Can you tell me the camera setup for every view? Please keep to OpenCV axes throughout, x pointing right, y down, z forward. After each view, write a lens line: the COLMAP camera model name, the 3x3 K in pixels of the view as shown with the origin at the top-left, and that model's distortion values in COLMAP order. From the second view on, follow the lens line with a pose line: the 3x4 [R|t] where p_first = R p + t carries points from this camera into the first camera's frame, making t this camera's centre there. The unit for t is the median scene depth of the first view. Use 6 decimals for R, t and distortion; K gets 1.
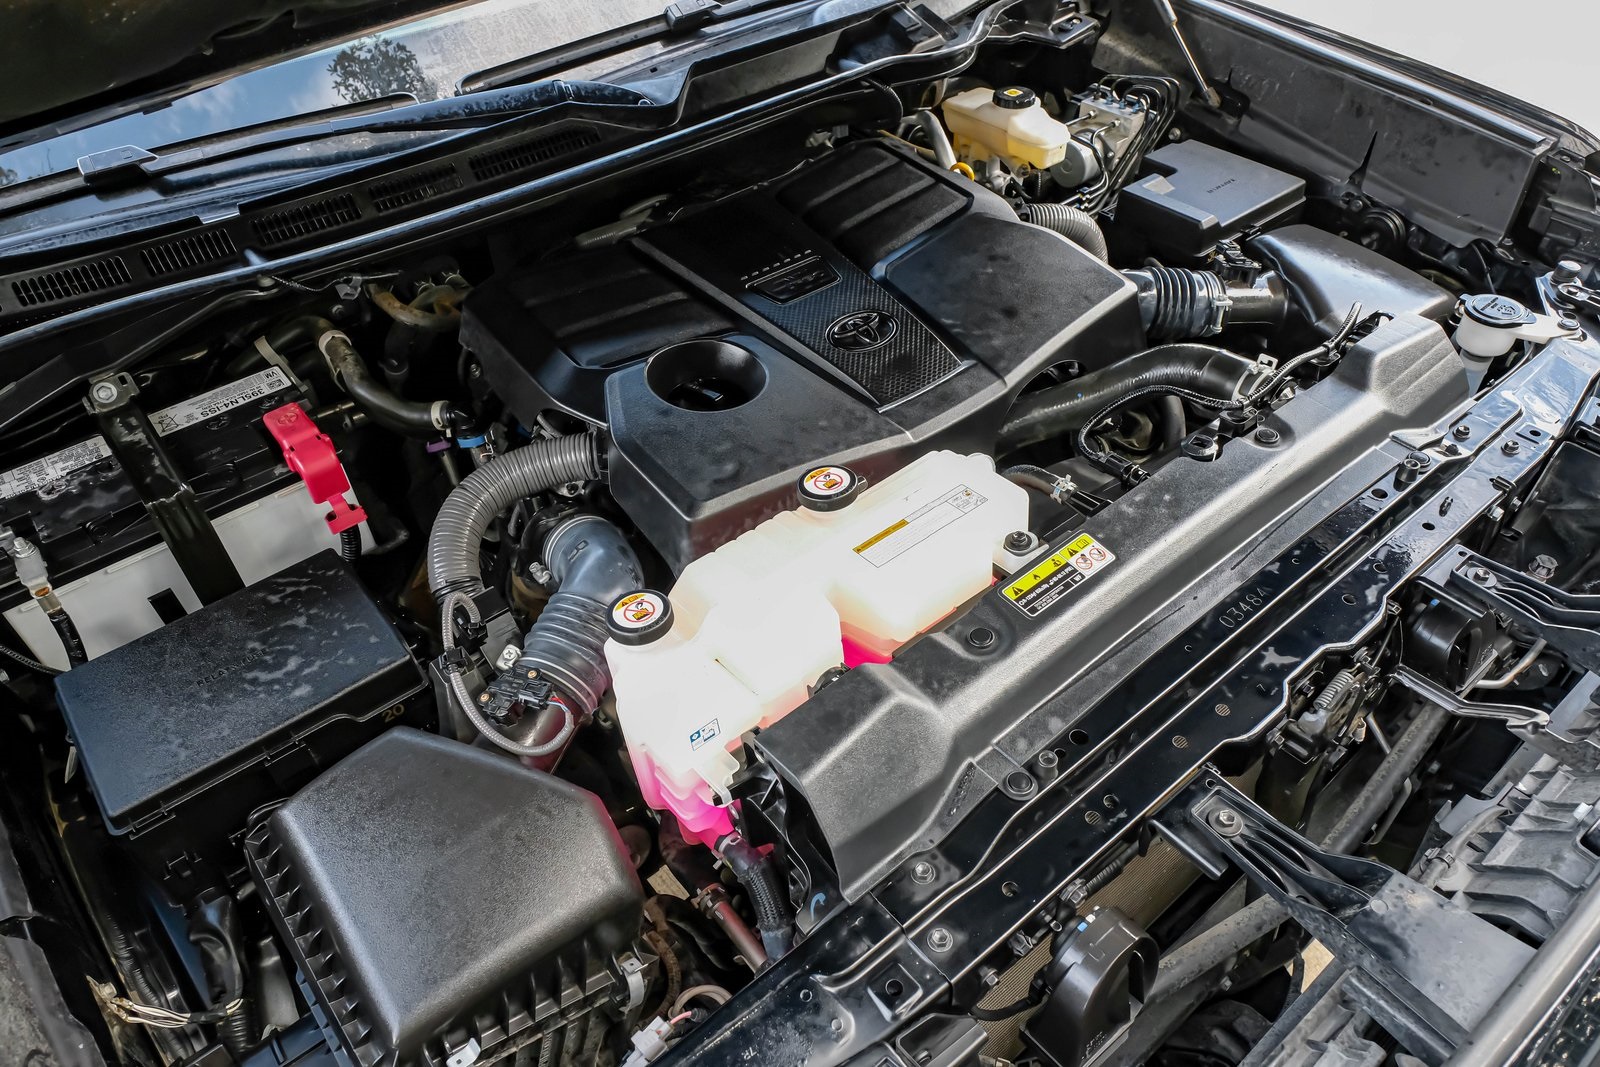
lens RADIAL K [[1103.6, 0, 798.5], [0, 1103.6, 534.3], [0, 0, 1]] dist [-0.020083, 0.016138]
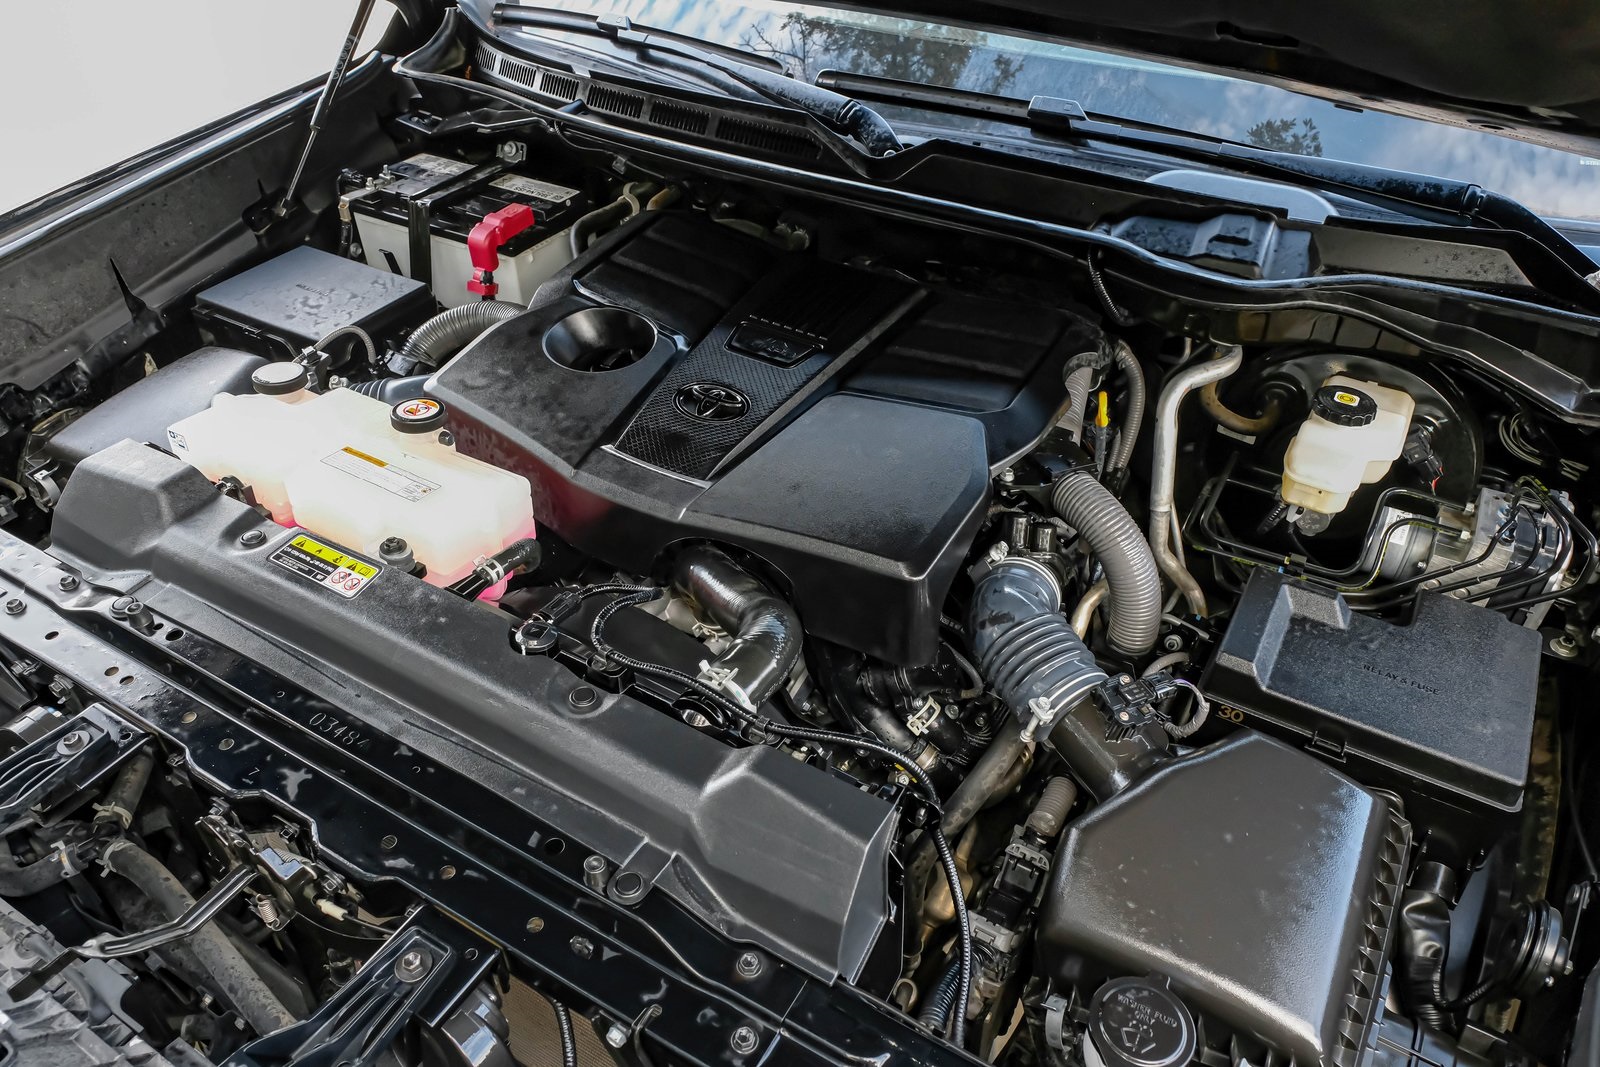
lens RADIAL K [[1103.6, 0, 811.8], [0, 1103.6, 540.6], [0, 0, 1]] dist [-0.020083, 0.016138]
pose [[0.345408, 0.623076, -0.701761, 0.903558], [-0.643725, 0.701438, 0.305946, -0.484816], [0.682870, 0.346065, 0.643372, 0.512006]]
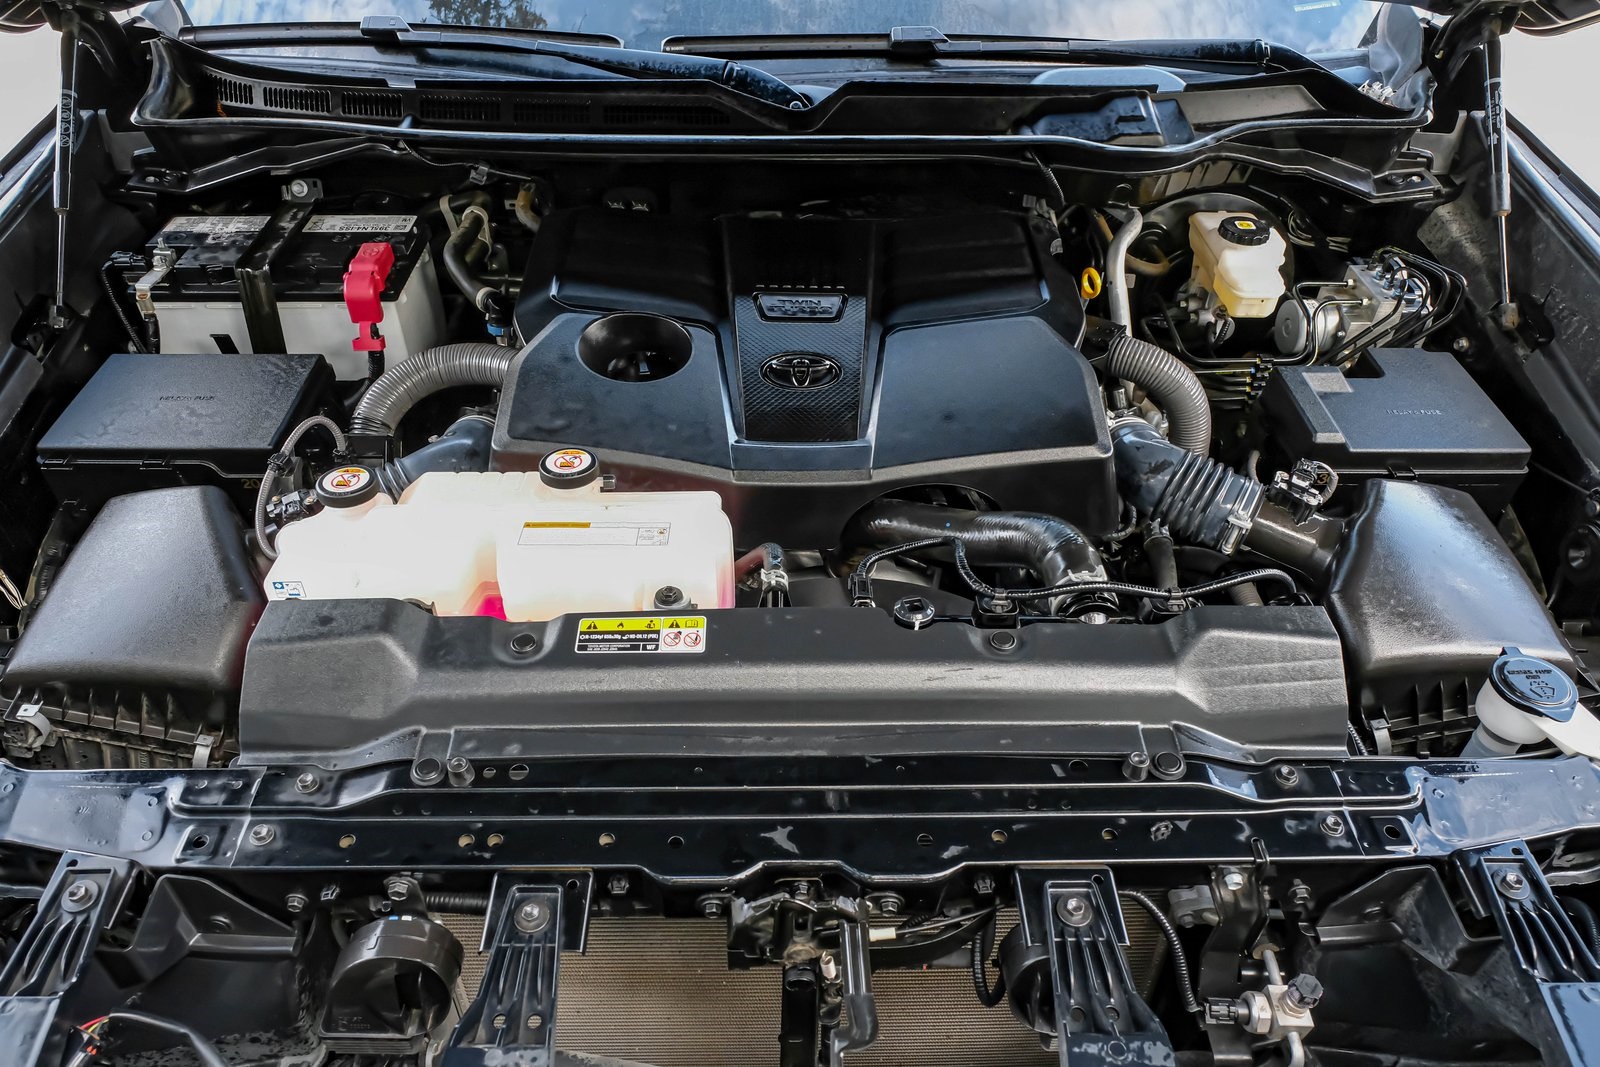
lens RADIAL K [[1103.6, 0, 792.1], [0, 1103.6, 530.7], [0, 0, 1]] dist [-0.020083, 0.016138]
pose [[0.779606, 0.443666, -0.442012, 0.588468], [-0.449491, 0.887851, 0.098376, -0.161925], [0.436087, 0.121986, 0.891598, 0.145423]]
